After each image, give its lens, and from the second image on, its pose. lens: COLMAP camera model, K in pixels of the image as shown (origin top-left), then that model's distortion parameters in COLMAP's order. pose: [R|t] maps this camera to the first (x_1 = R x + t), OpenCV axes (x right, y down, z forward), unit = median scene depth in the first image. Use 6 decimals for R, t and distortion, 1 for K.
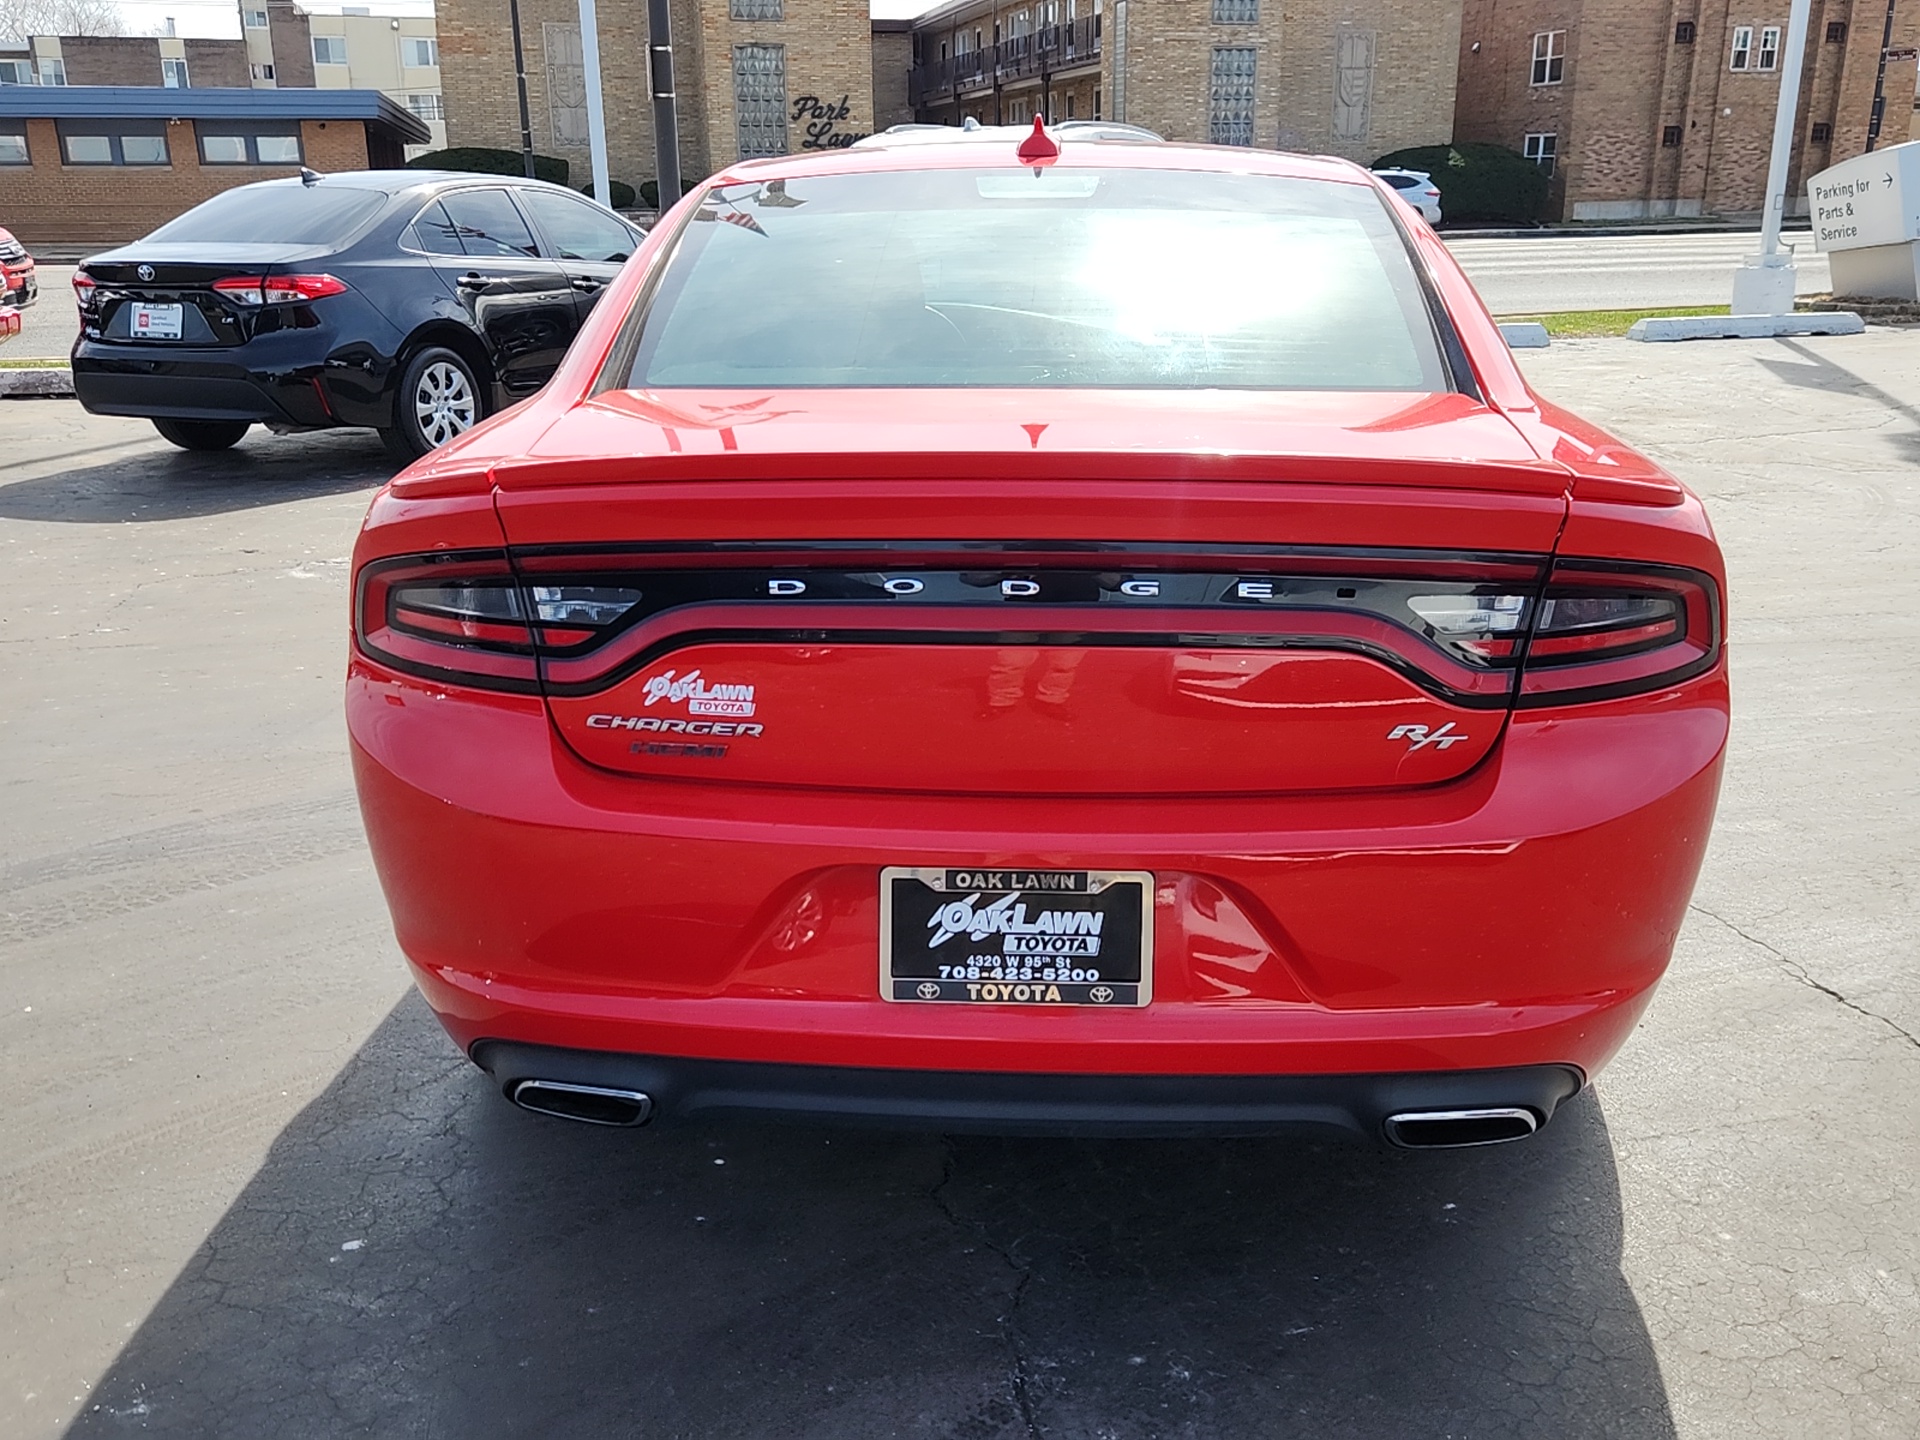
lens RADIAL K [[1831.7, 0, 960.0], [0, 1831.7, 720.0], [0, 0, 1]] dist [0.012493, 0.006079]
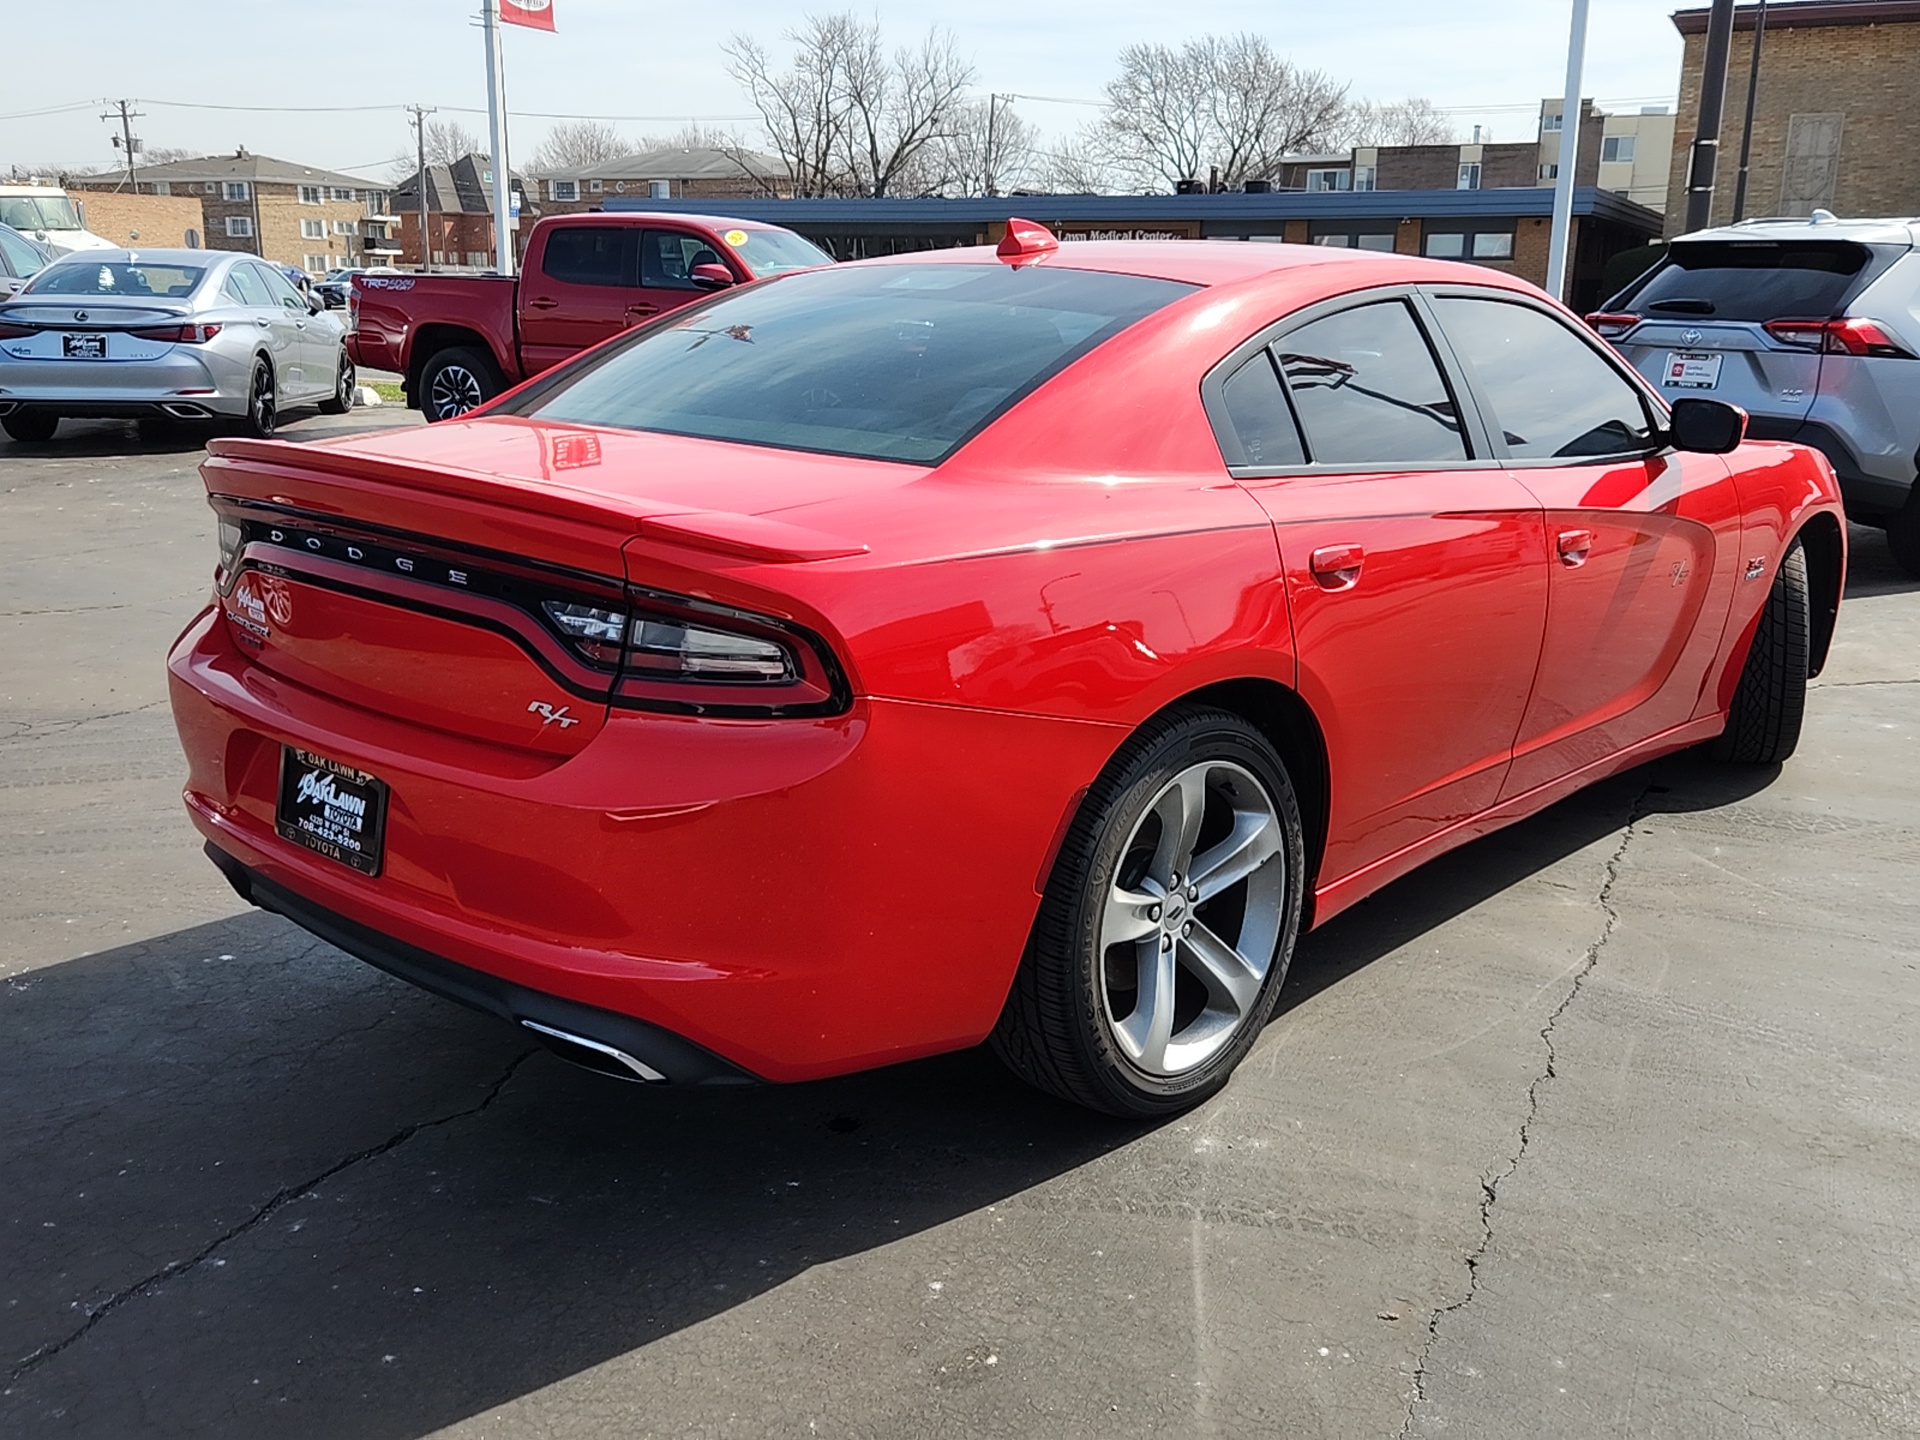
lens RADIAL K [[1793.1, 0, 960.0], [0, 1793.1, 720.0], [0, 0, 1]] dist [0.067723, -0.117307]
pose [[0.772186, 0.160621, -0.614760, 0.172322], [-0.187328, 0.982067, 0.021289, -0.009241], [0.607154, 0.098723, 0.788427, 0.027553]]
